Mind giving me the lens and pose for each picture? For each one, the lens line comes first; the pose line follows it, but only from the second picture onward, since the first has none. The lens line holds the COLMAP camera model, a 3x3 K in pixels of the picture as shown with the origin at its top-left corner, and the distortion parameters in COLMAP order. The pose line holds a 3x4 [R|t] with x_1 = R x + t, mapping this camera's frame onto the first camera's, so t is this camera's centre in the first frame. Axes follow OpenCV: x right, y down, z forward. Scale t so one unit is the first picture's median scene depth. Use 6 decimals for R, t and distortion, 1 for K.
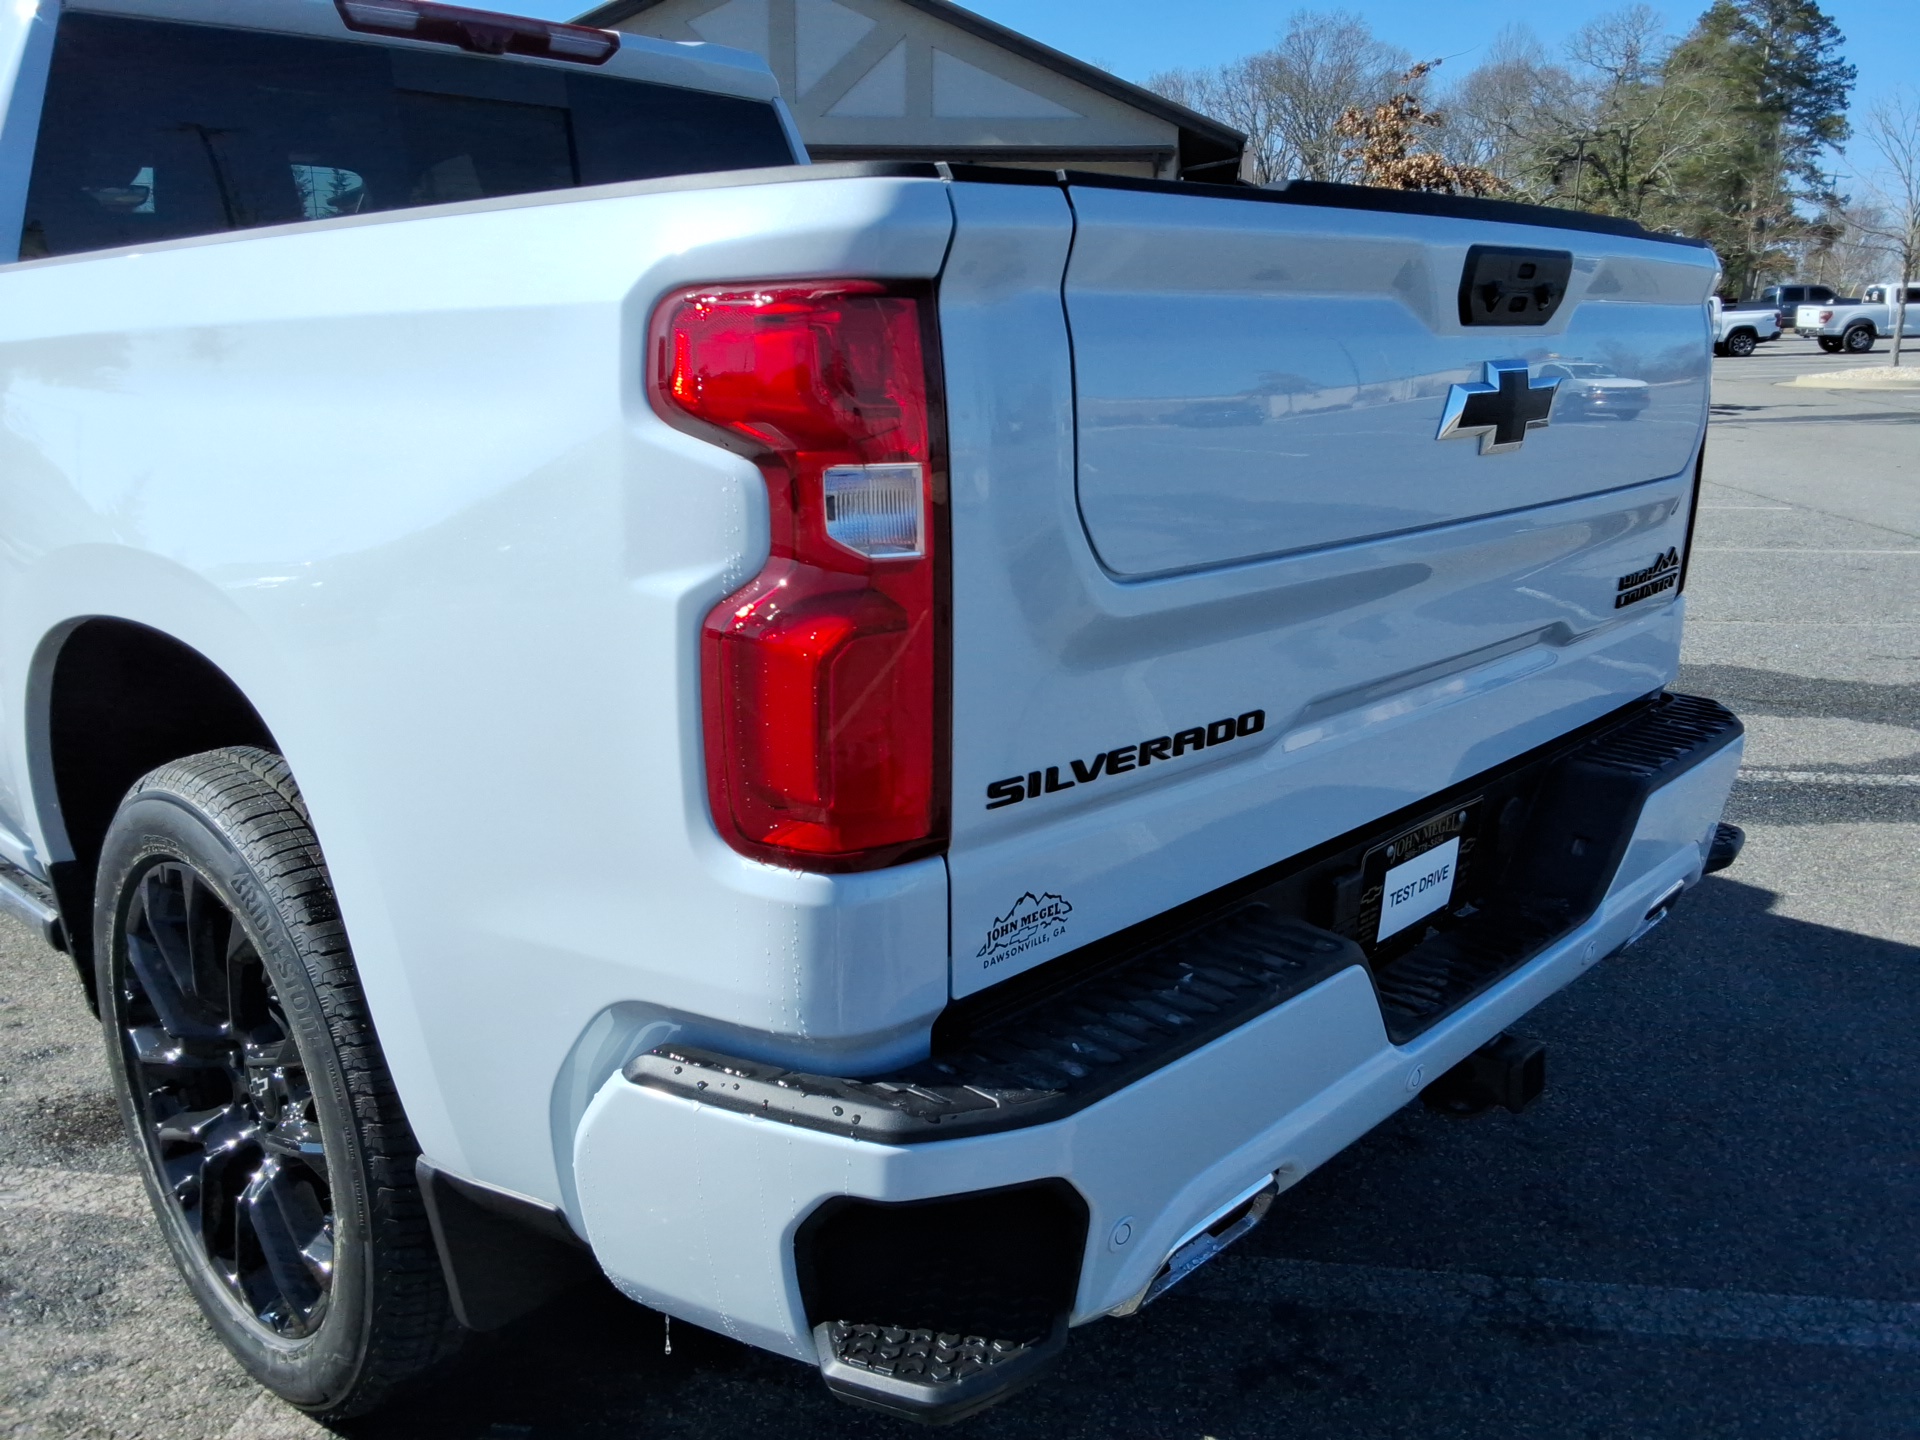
lens RADIAL K [[1528.2, 0, 961.2], [0, 1528.2, 702.3], [0, 0, 1]] dist [0.106173, -0.162350]
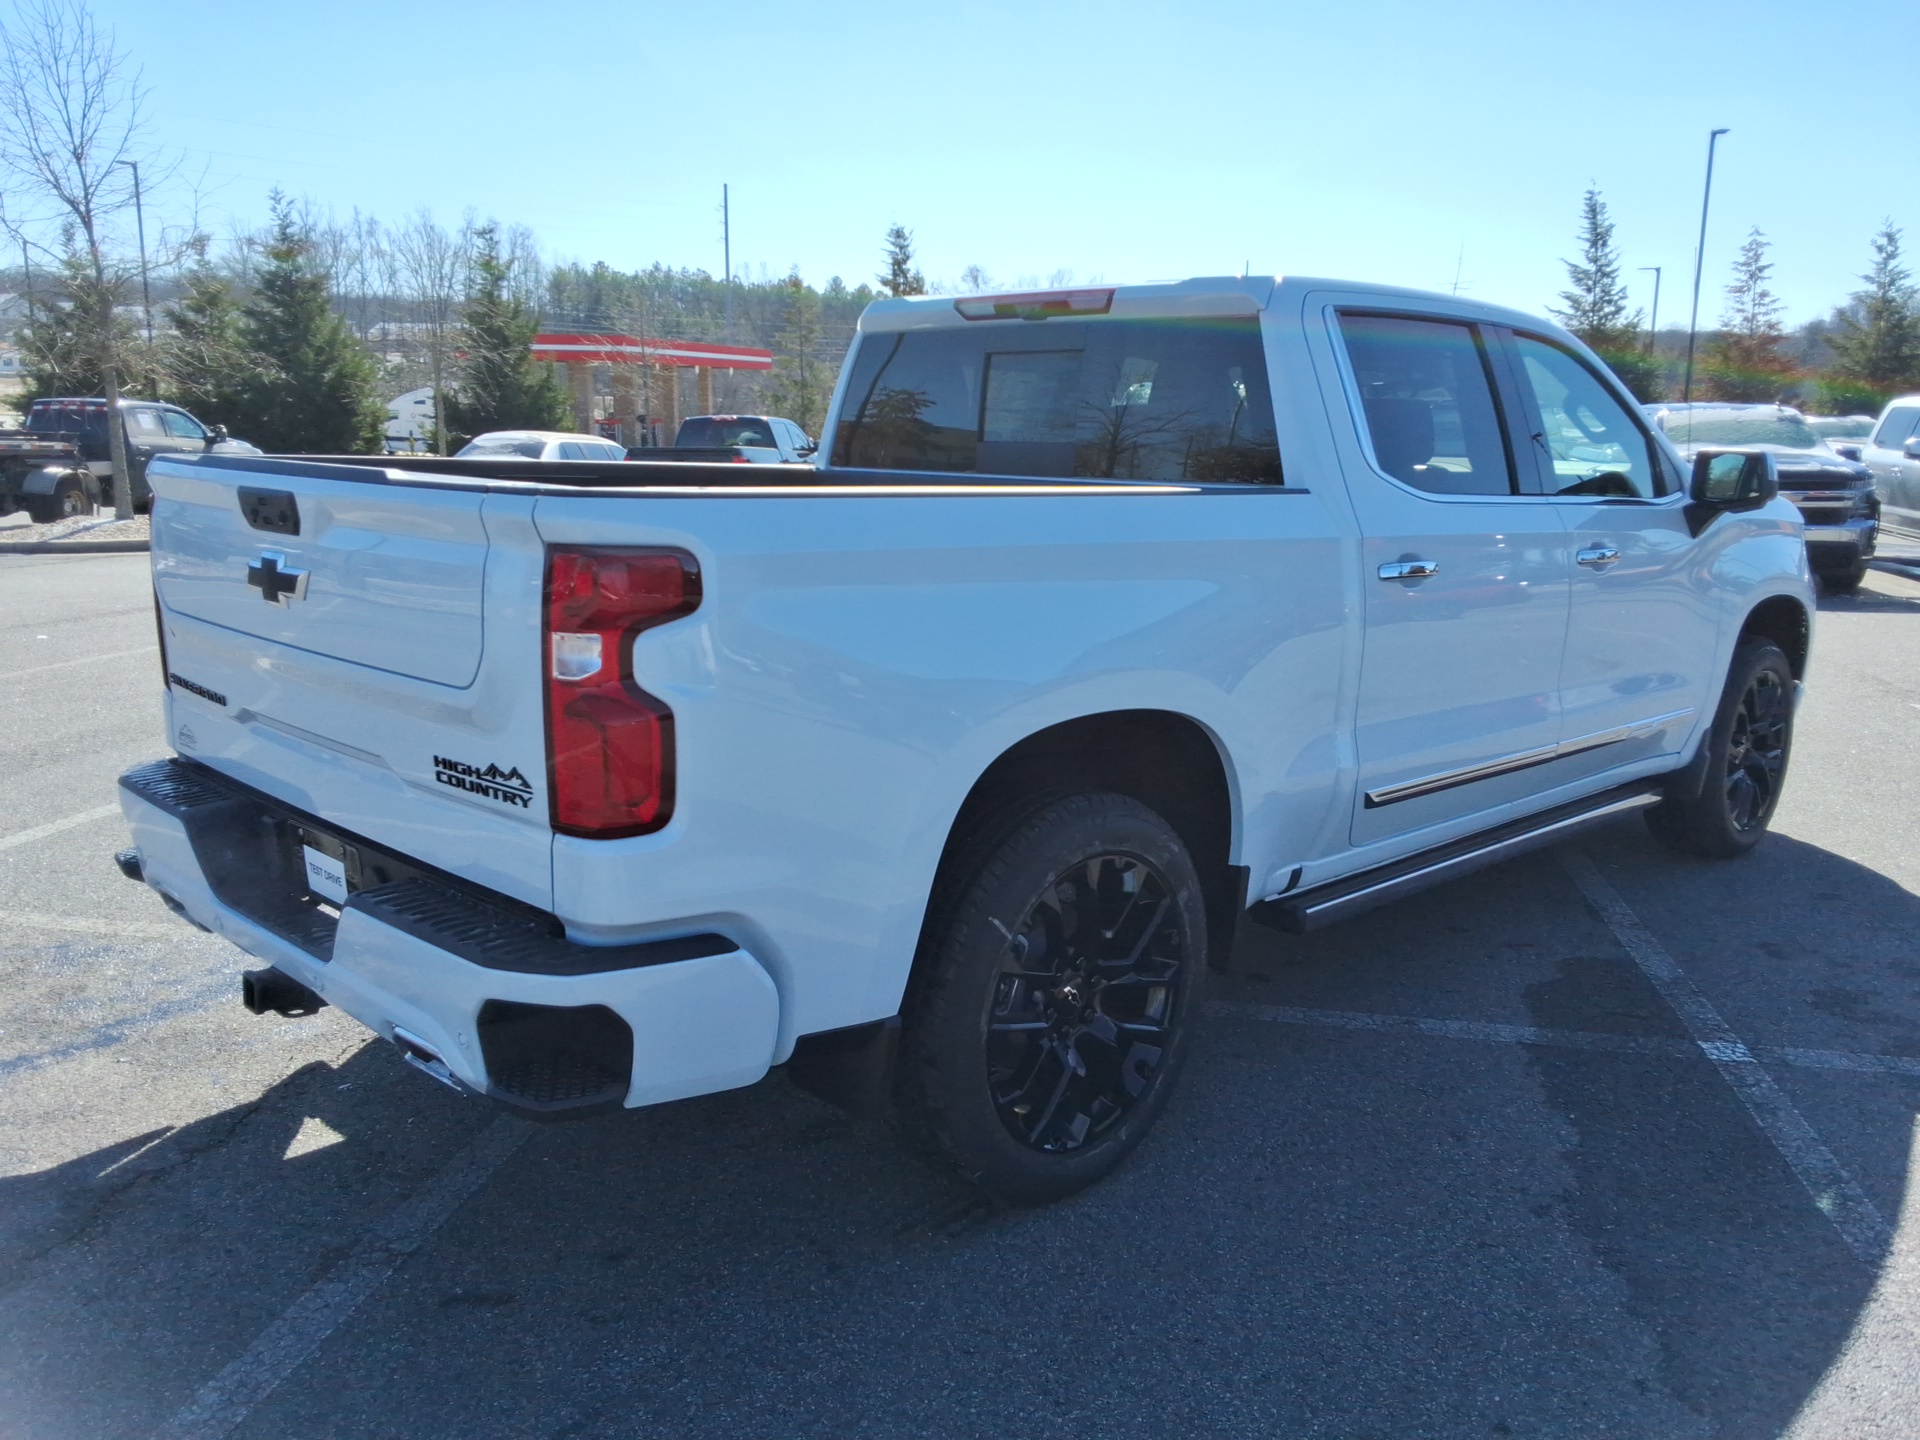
lens RADIAL K [[1528.2, 0, 975.3], [0, 1528.2, 708.9], [0, 0, 1]] dist [0.106173, -0.162350]
pose [[-0.026060, 0.183368, -0.982699, 1.491180], [-0.248438, 0.951003, 0.184042, -0.412865], [0.968297, 0.248936, 0.020773, 1.289411]]
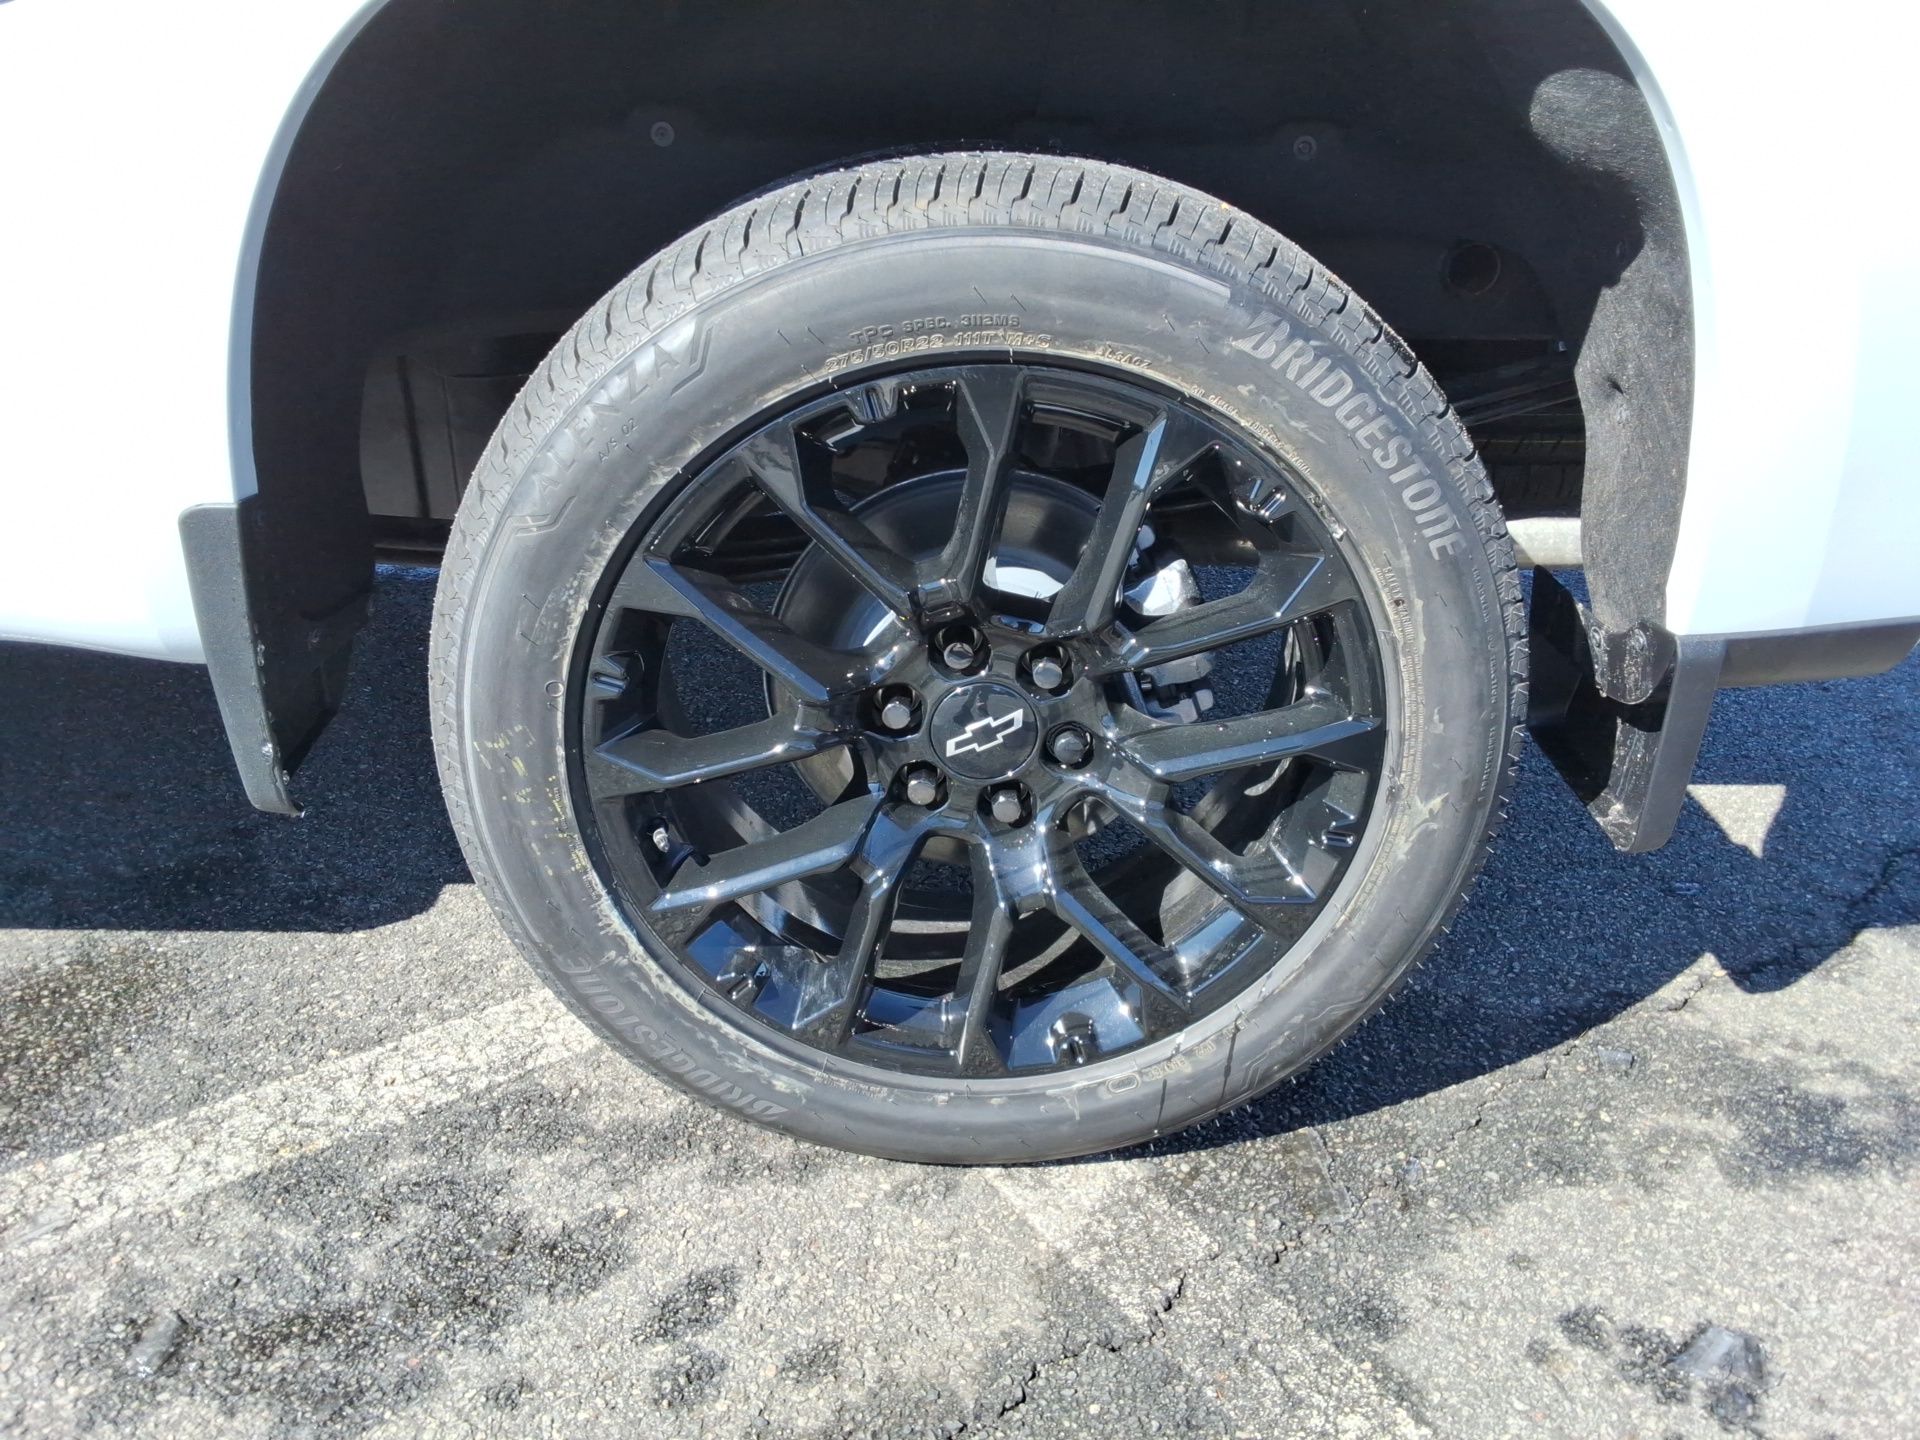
lens RADIAL K [[1528.2, 0, 964.4], [0, 1528.2, 719.0], [0, 0, 1]] dist [0.106173, -0.162350]
pose [[0.709494, -0.275823, 0.648490, -0.740978], [0.118448, 0.953804, 0.276093, 0.059670], [-0.694686, -0.119074, 0.709389, 0.489826]]
